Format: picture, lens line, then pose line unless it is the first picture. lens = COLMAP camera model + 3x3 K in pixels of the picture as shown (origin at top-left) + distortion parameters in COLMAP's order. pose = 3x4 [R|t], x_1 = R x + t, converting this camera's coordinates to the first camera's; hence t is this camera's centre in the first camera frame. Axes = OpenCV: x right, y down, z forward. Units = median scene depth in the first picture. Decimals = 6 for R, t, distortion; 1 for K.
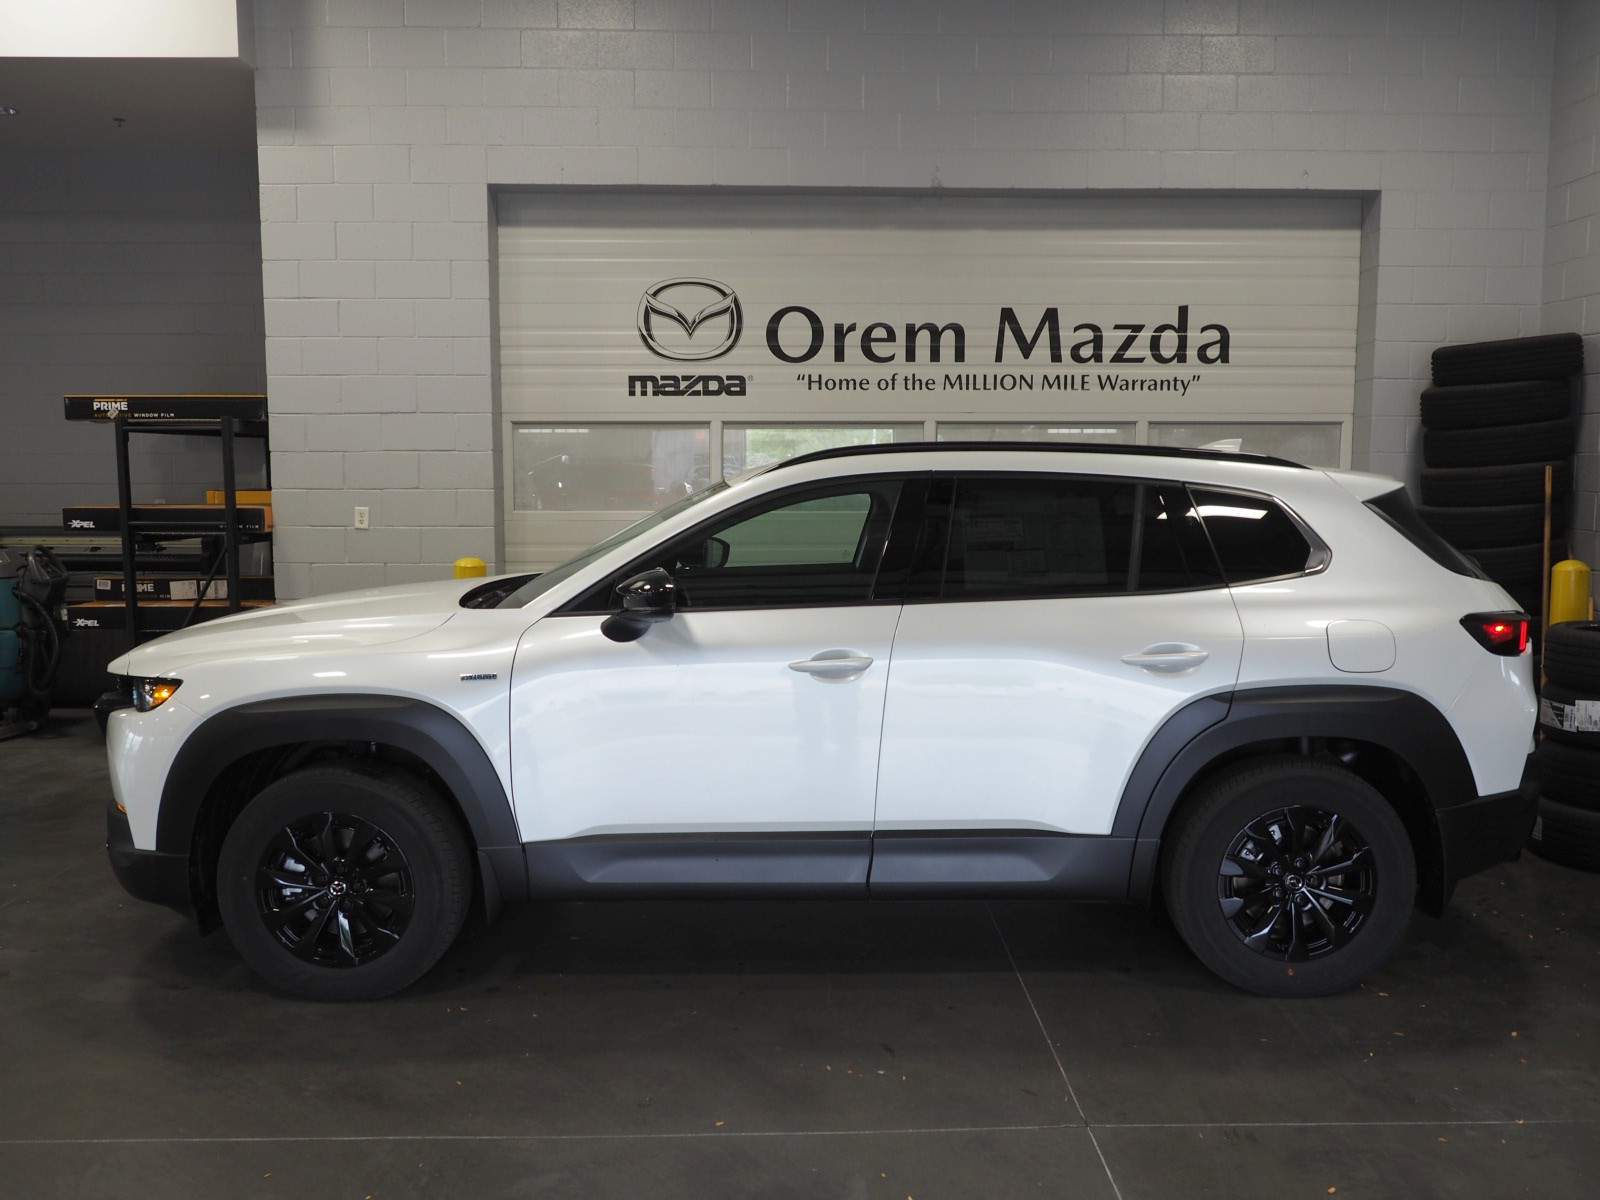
lens RADIAL K [[1243.2, 0, 800.0], [0, 1243.2, 600.0], [0, 0, 1]] dist [-0.008762, 0.001476]
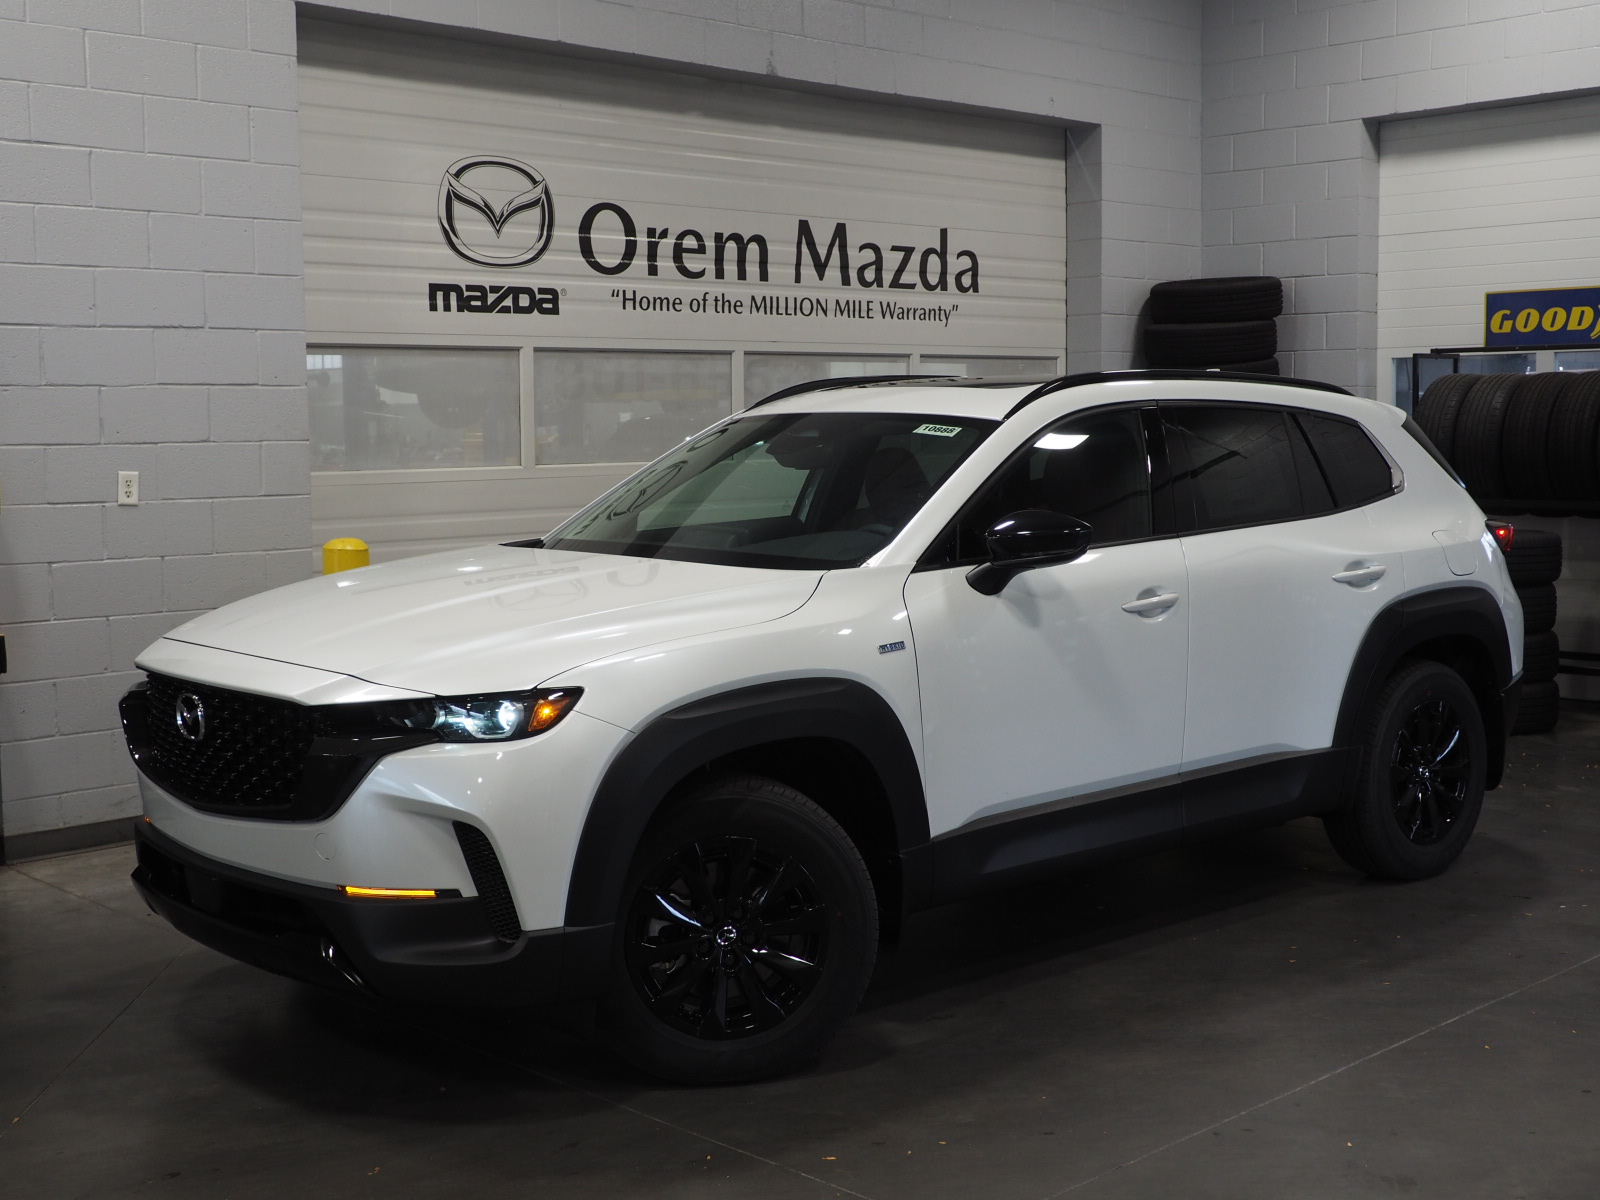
lens RADIAL K [[1895.0, 0, 800.0], [0, 1895.0, 600.0], [0, 0, 1]] dist [0.011658, 0.004854]
pose [[0.756111, -0.071593, 0.650516, -0.706038], [0.075501, 0.996904, 0.021959, -0.002824], [-0.650074, 0.032511, 0.759175, 0.017485]]
